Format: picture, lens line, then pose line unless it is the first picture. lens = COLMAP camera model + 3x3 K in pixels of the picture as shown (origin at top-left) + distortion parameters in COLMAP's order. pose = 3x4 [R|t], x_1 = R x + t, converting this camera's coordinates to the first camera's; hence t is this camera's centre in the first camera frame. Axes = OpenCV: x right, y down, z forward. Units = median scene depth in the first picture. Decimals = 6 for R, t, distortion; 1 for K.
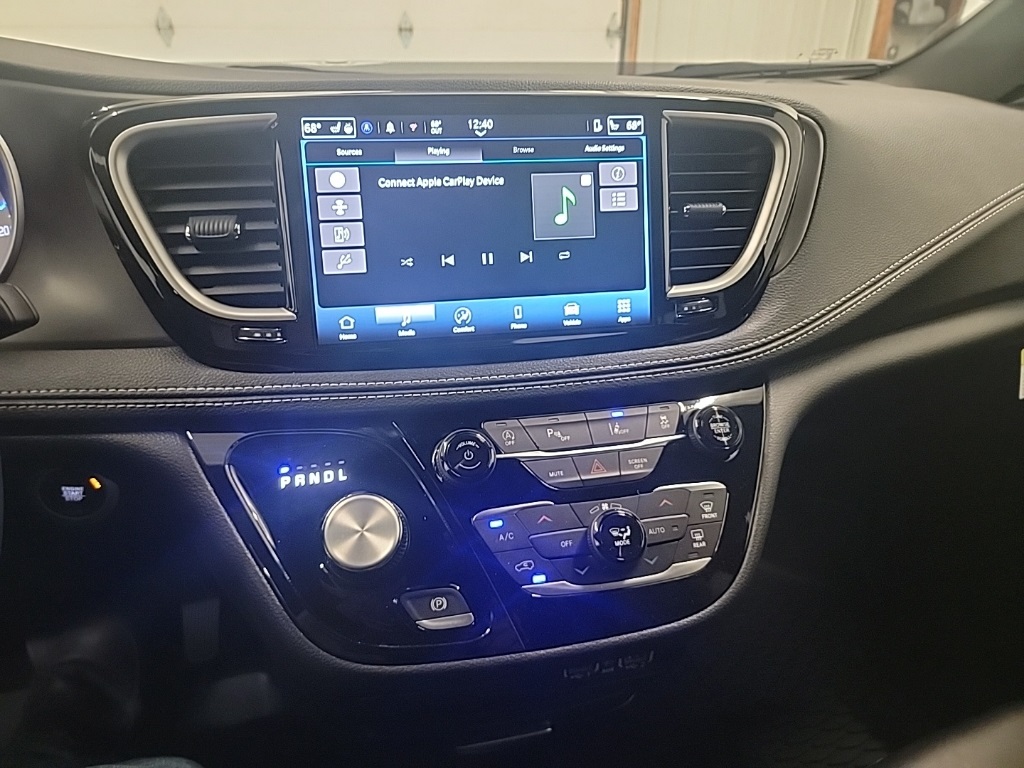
lens RADIAL K [[711.4, 0, 516.3], [0, 711.4, 377.9], [0, 0, 1]] dist [0.062665, -0.046449]
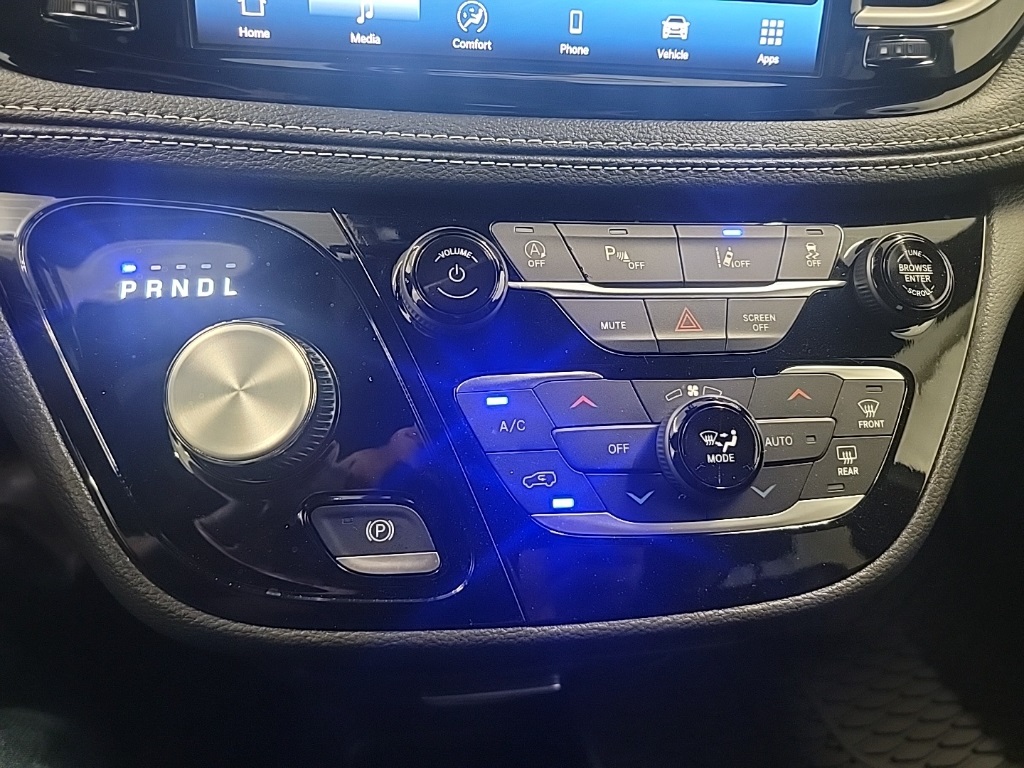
lens RADIAL K [[711.4, 0, 521.9], [0, 711.4, 382.4], [0, 0, 1]] dist [0.062665, -0.046449]
pose [[0.994066, 0.100688, -0.041169, 0.012469], [-0.091101, 0.977404, 0.190738, 0.077991], [0.059444, -0.185856, 0.980777, 0.437374]]
